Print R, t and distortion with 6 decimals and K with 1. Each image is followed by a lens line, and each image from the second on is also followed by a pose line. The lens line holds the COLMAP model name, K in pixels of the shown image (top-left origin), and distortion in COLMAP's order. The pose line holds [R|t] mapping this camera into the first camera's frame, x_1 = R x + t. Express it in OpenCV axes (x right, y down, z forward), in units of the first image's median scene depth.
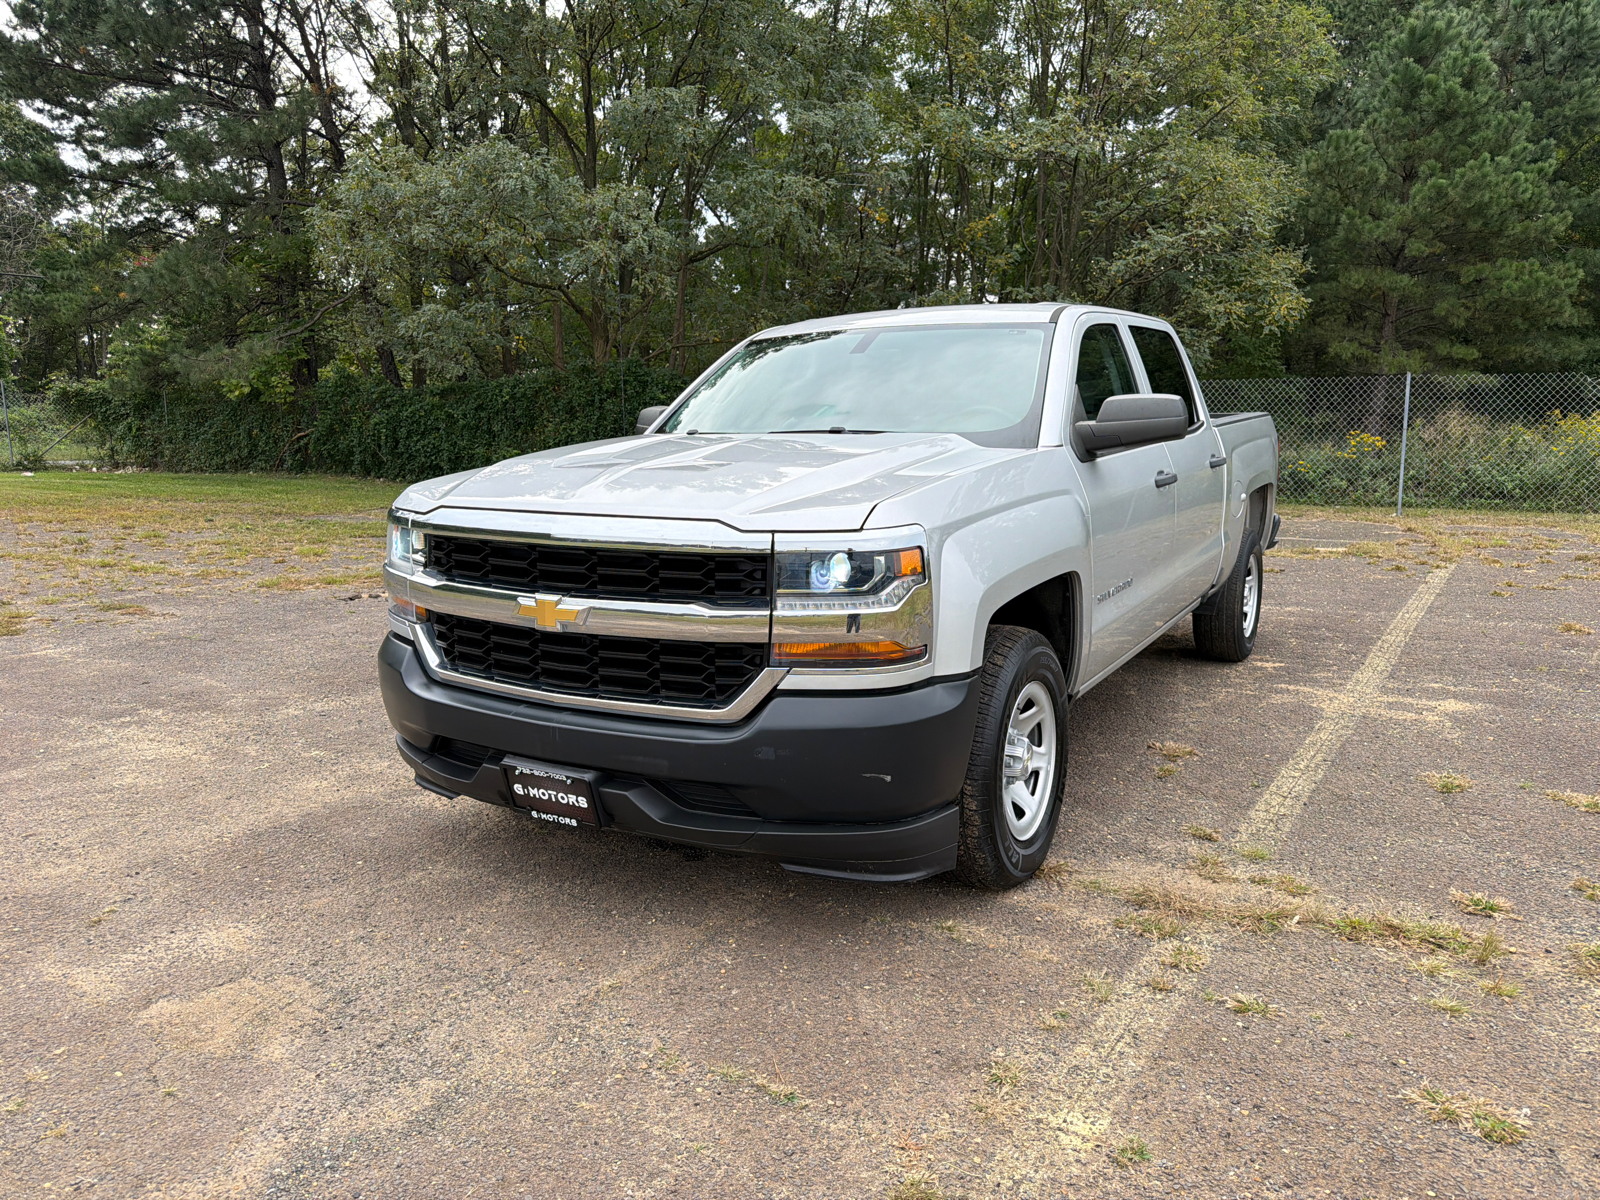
lens RADIAL K [[1133.6, 0, 791.9], [0, 1133.6, 599.7], [0, 0, 1]] dist [0.005785, -0.009562]
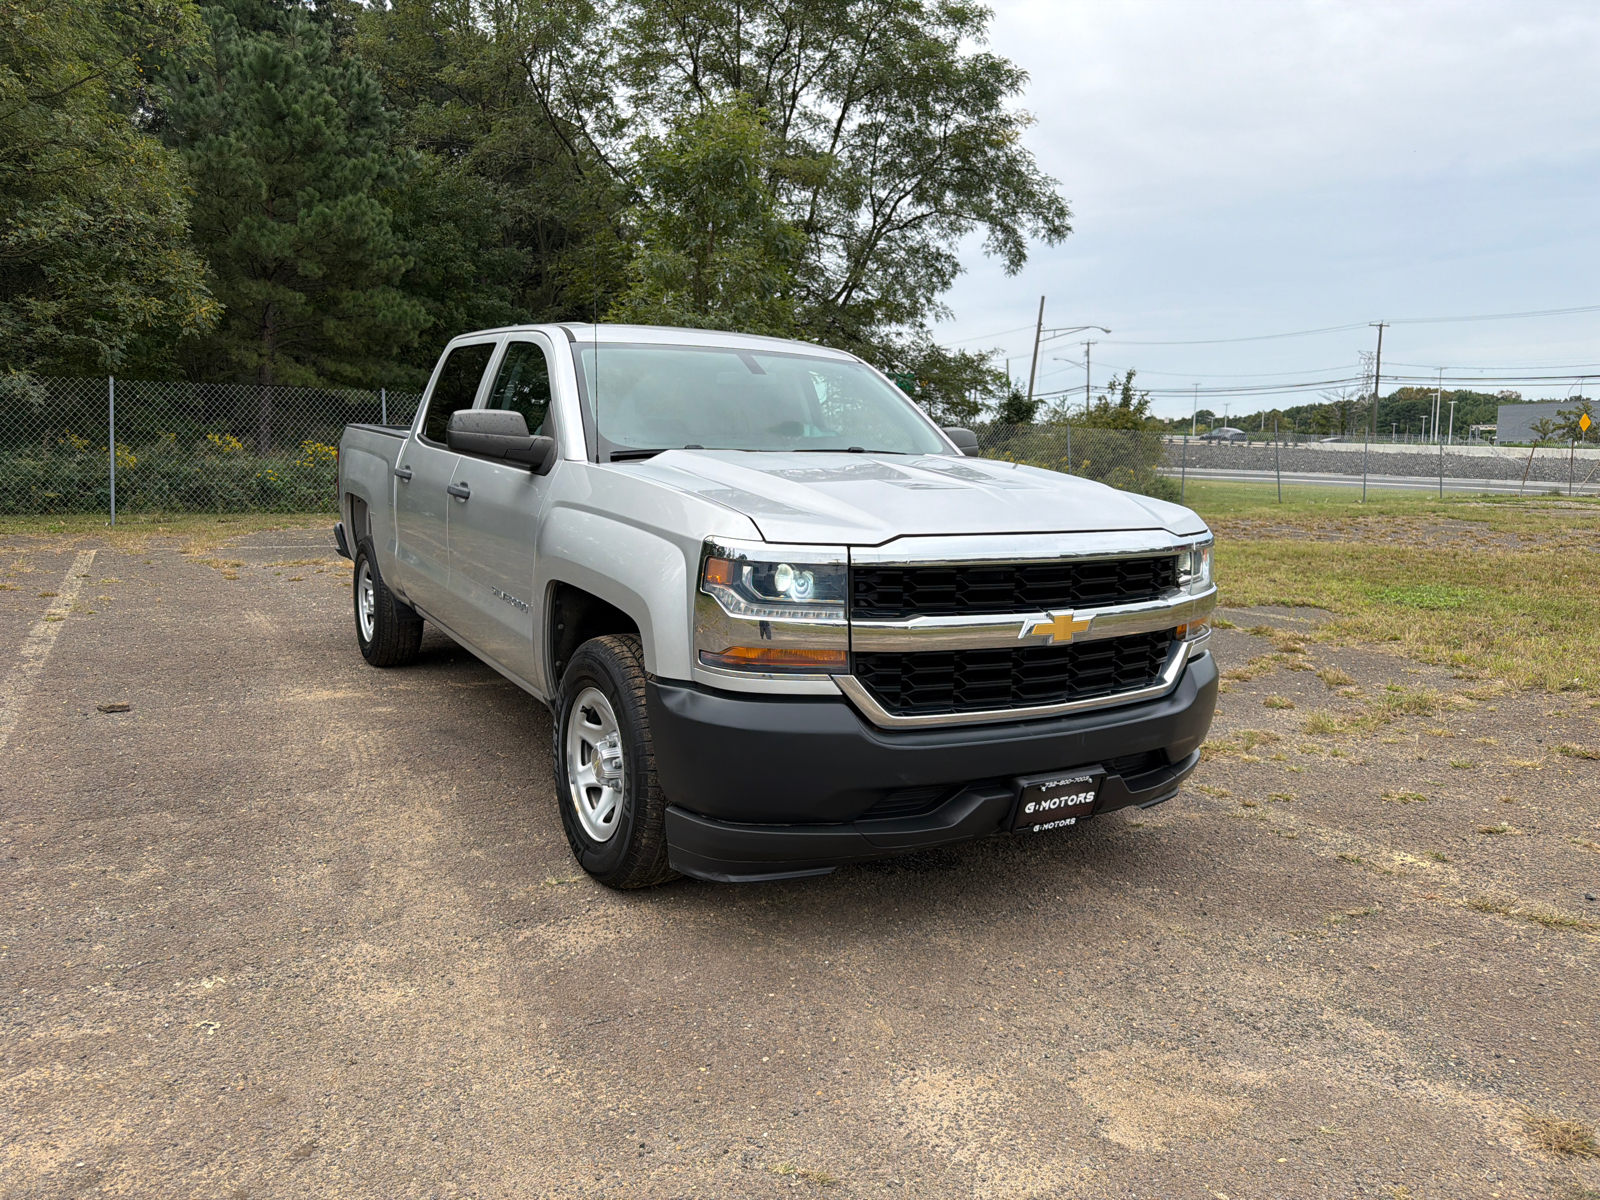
lens RADIAL K [[1133.1, 0, 799.6], [0, 1133.1, 600.5], [0, 0, 1]] dist [0.015360, -0.023730]
pose [[0.468034, -0.103329, 0.877649, -1.188002], [0.107500, 0.992422, 0.059513, -0.096627], [-0.877148, 0.066494, 0.475595, 0.680507]]
